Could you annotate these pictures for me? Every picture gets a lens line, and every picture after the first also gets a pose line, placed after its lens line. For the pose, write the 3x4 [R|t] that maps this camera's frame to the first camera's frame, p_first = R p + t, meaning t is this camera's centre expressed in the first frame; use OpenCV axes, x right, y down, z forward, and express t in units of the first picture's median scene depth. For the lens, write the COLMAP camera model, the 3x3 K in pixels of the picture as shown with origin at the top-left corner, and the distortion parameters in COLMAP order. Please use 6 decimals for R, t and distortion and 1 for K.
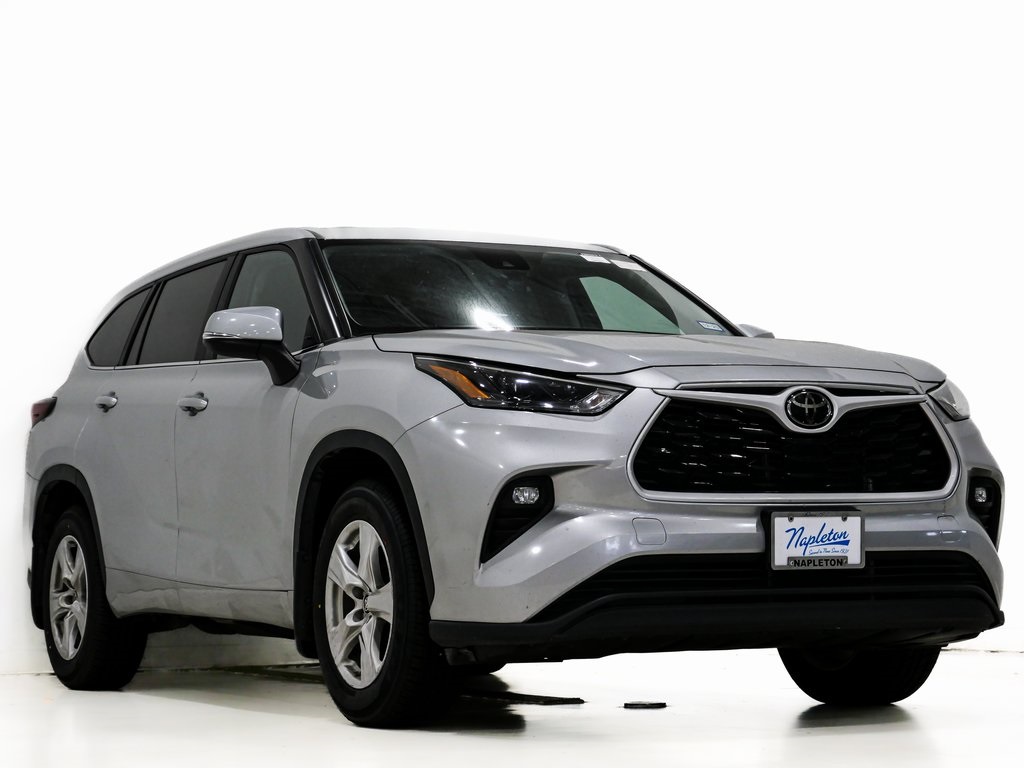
lens RADIAL K [[2385.9, 0, 516.4], [0, 2385.9, 384.2], [0, 0, 1]] dist [0.288129, 0.000000]
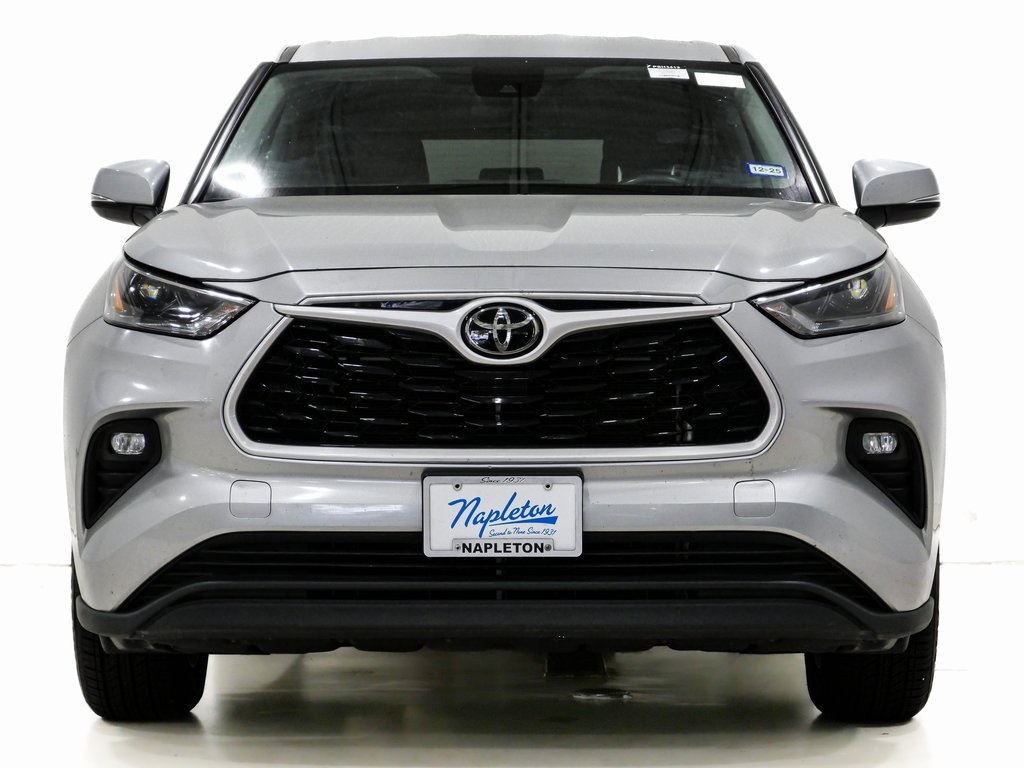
lens RADIAL K [[2936.7, 0, 506.5], [0, 2936.7, 384.3], [0, 0, 1]] dist [0.061189, 0.000000]
pose [[0.884717, 0.026397, -0.465380, 0.528898], [0.018351, 0.995649, 0.091361, -0.053203], [0.465767, -0.089369, 0.880383, 0.237790]]
